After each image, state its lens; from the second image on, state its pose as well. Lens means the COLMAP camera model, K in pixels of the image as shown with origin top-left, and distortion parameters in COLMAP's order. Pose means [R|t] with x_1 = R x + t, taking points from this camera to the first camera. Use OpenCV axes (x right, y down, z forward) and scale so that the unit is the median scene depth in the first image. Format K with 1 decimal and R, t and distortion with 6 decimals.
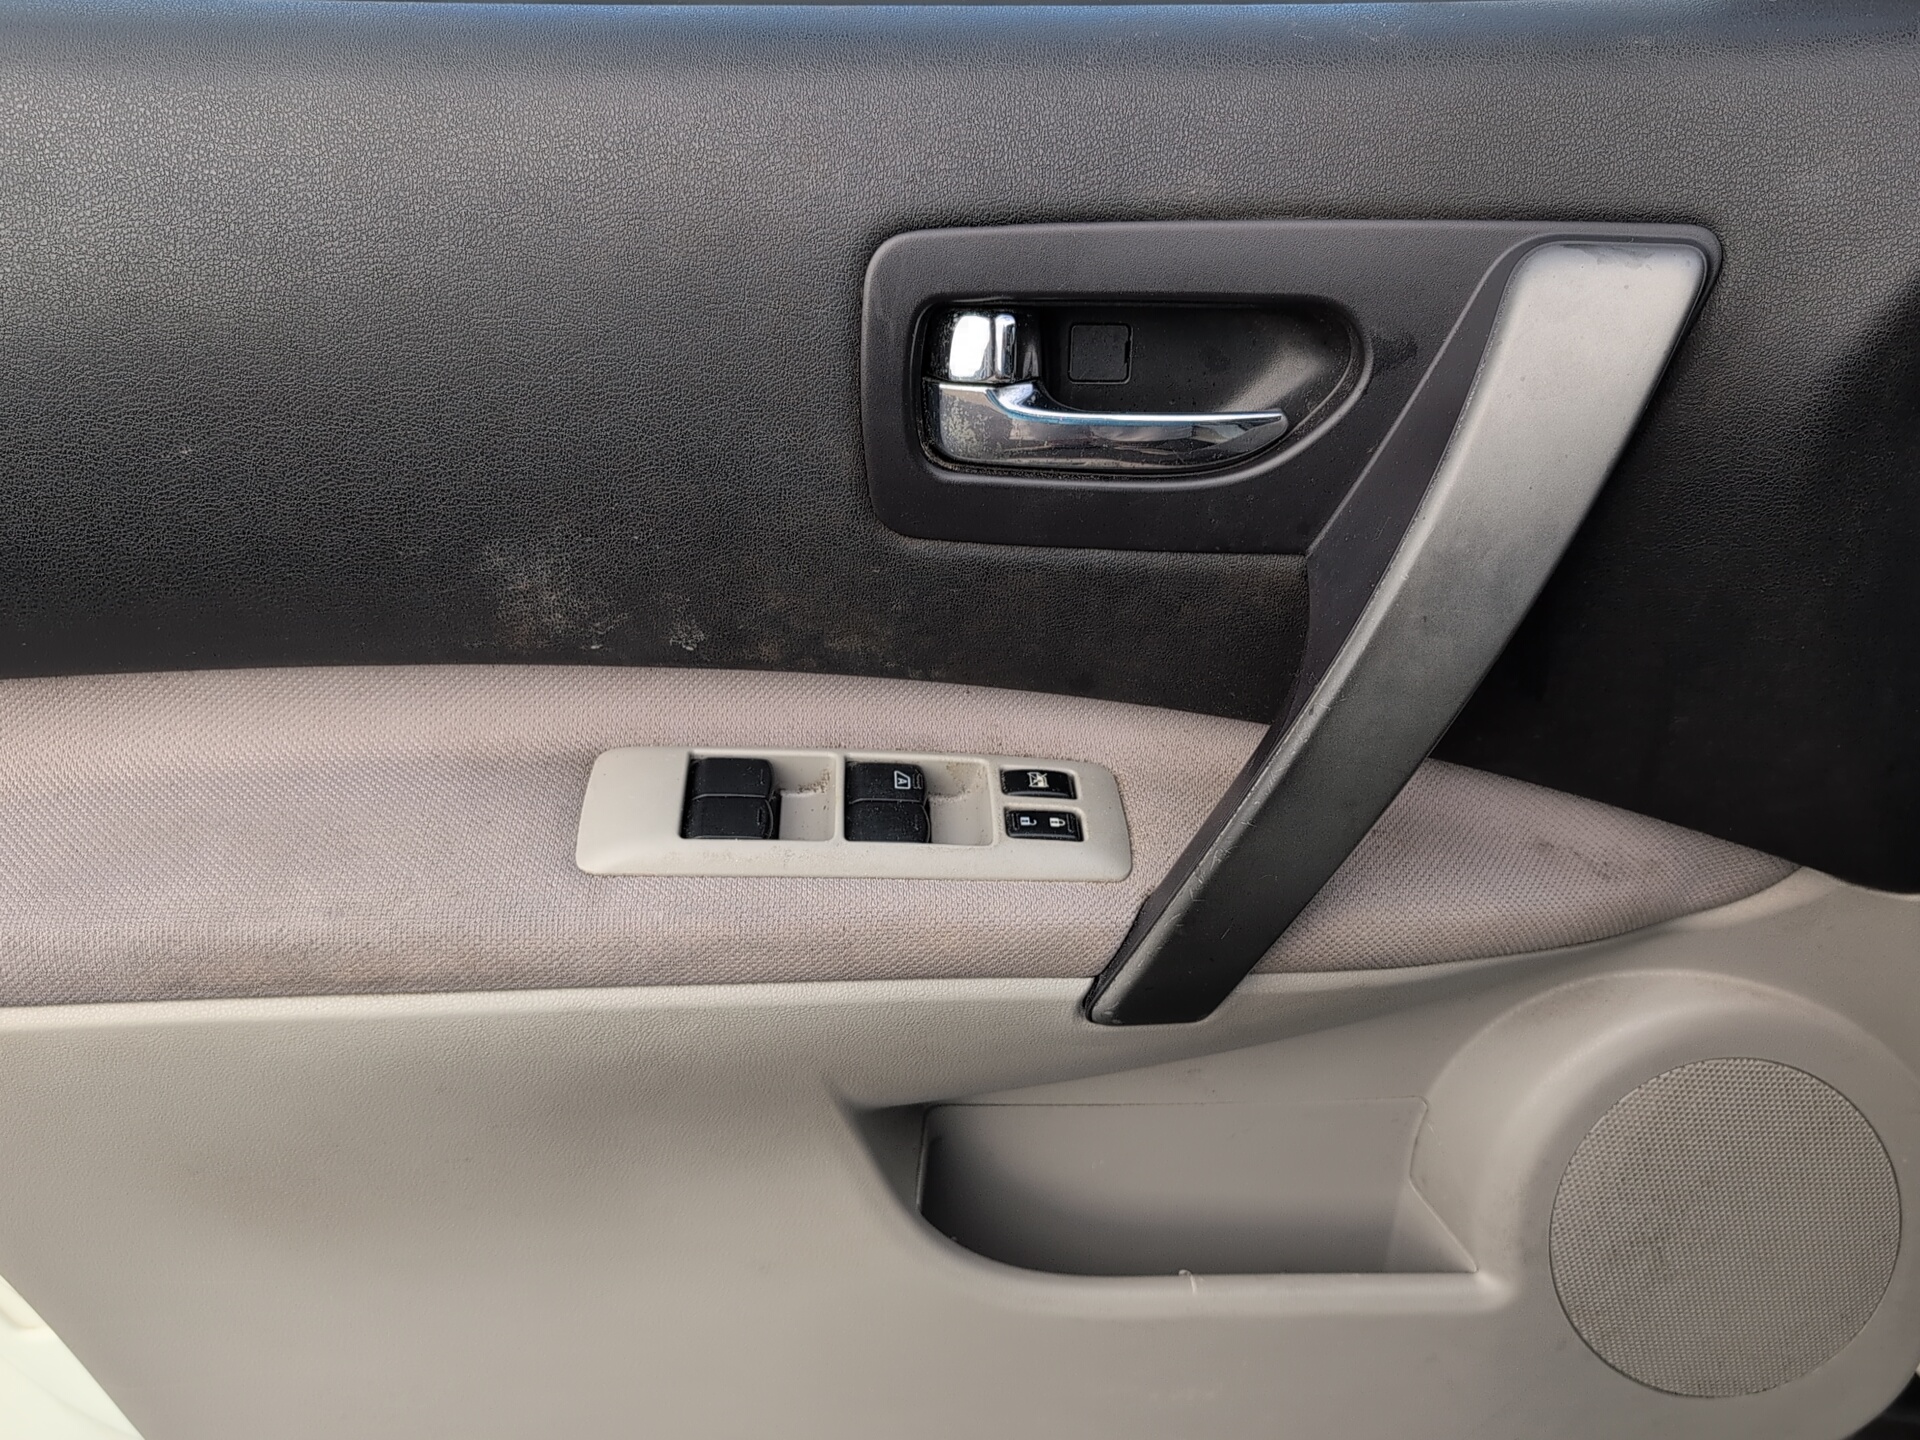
lens RADIAL K [[1532.8, 0, 960.0], [0, 1532.8, 720.0], [0, 0, 1]] dist [0.074411, -0.264750]
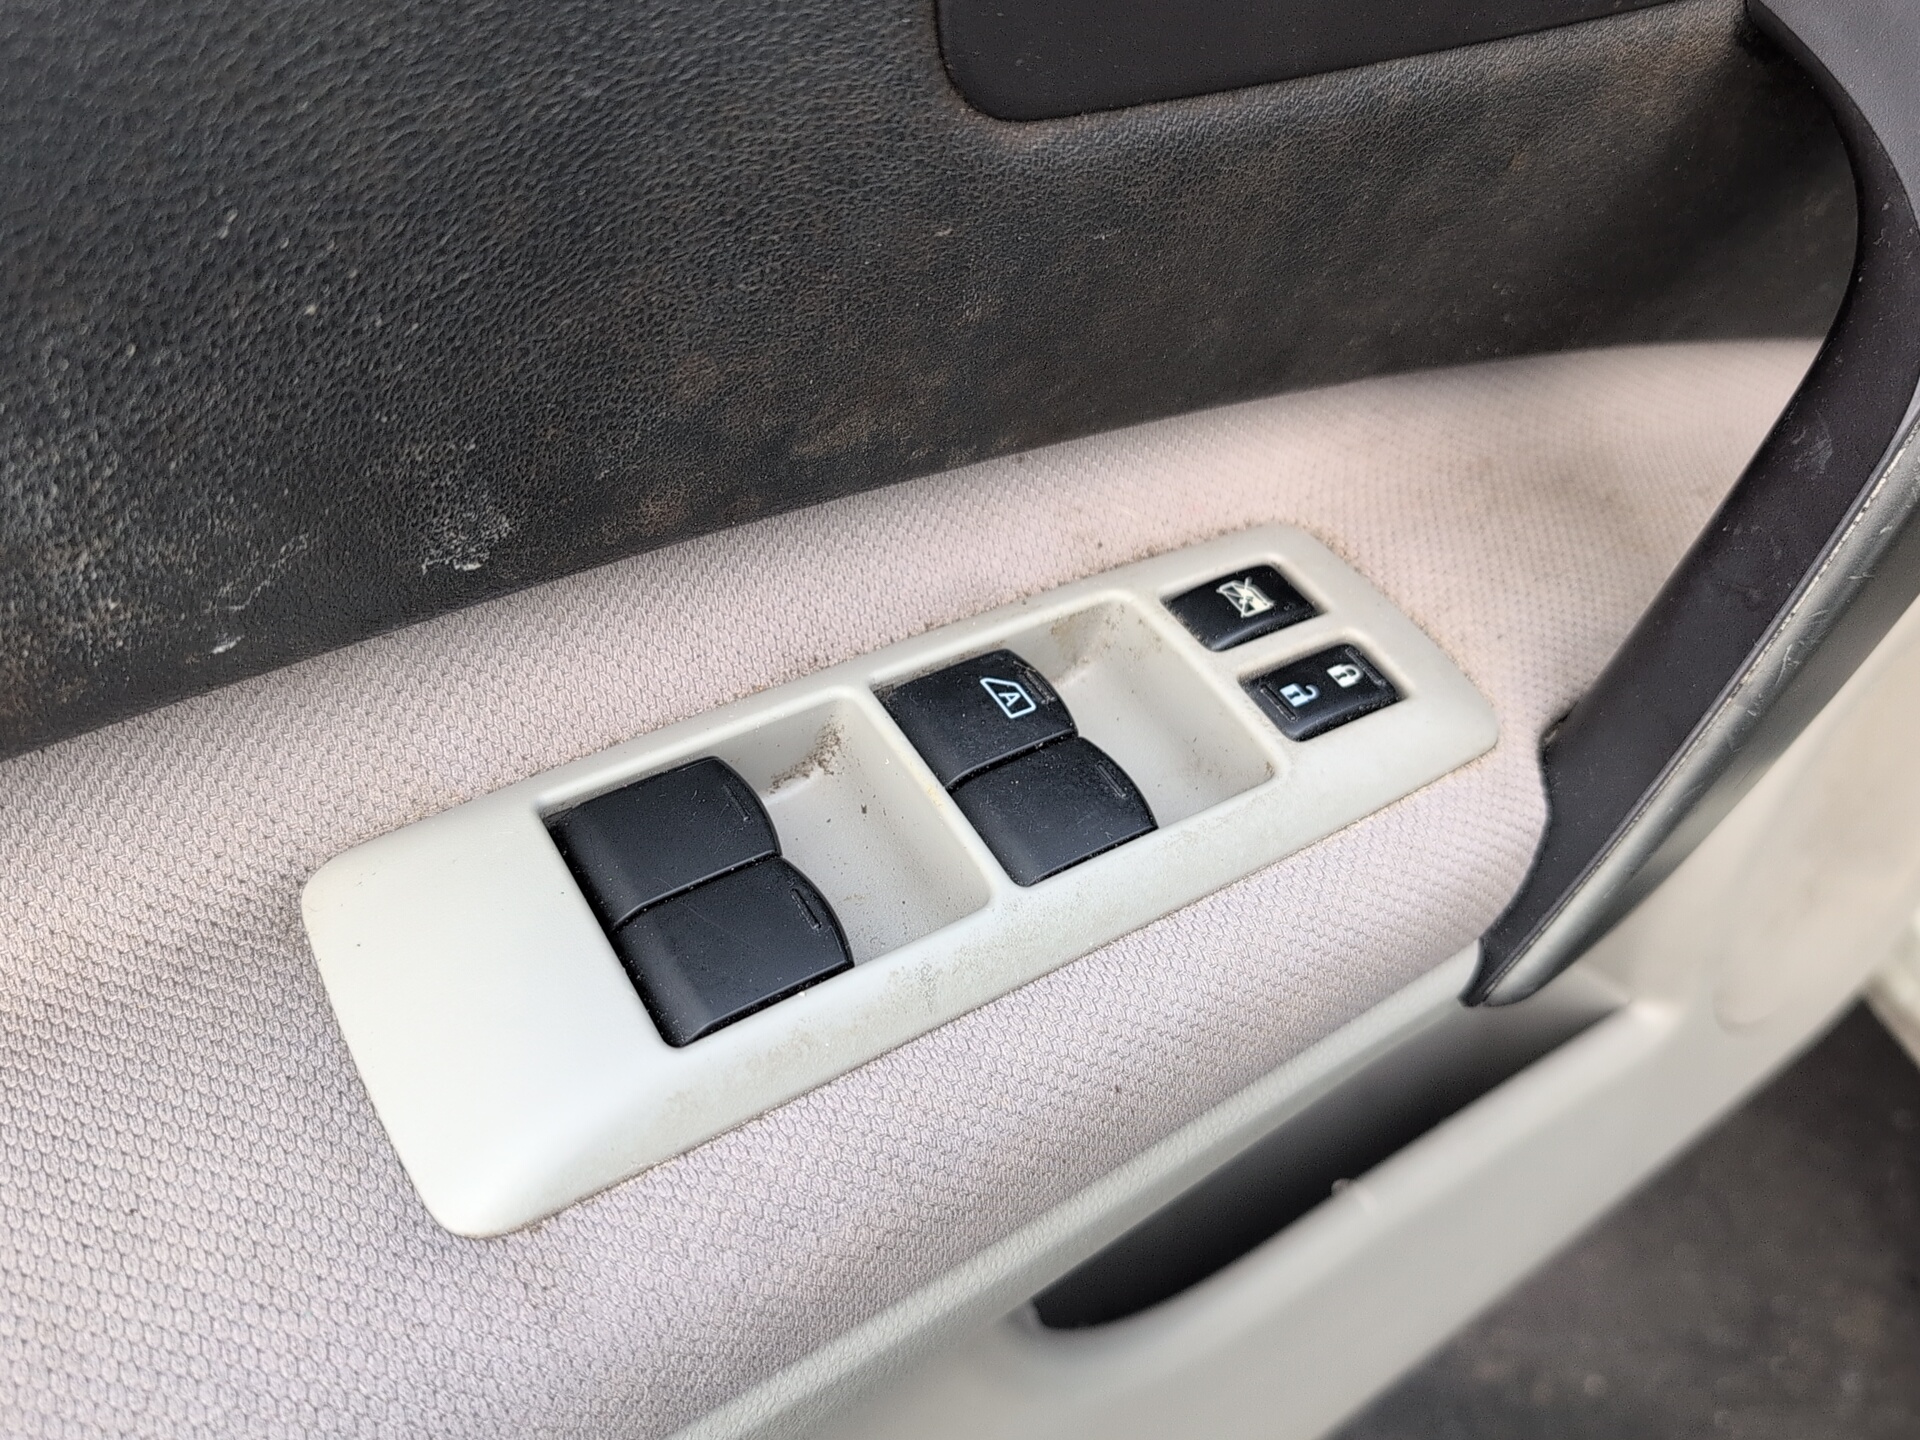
lens RADIAL K [[1561.2, 0, 944.2], [0, 1561.2, 717.7], [0, 0, 1]] dist [0.009717, -0.068134]
pose [[0.876472, -0.343704, 0.337141, -0.218523], [0.257534, 0.926350, 0.274866, -0.088607], [-0.406783, -0.154087, 0.900436, 0.605051]]
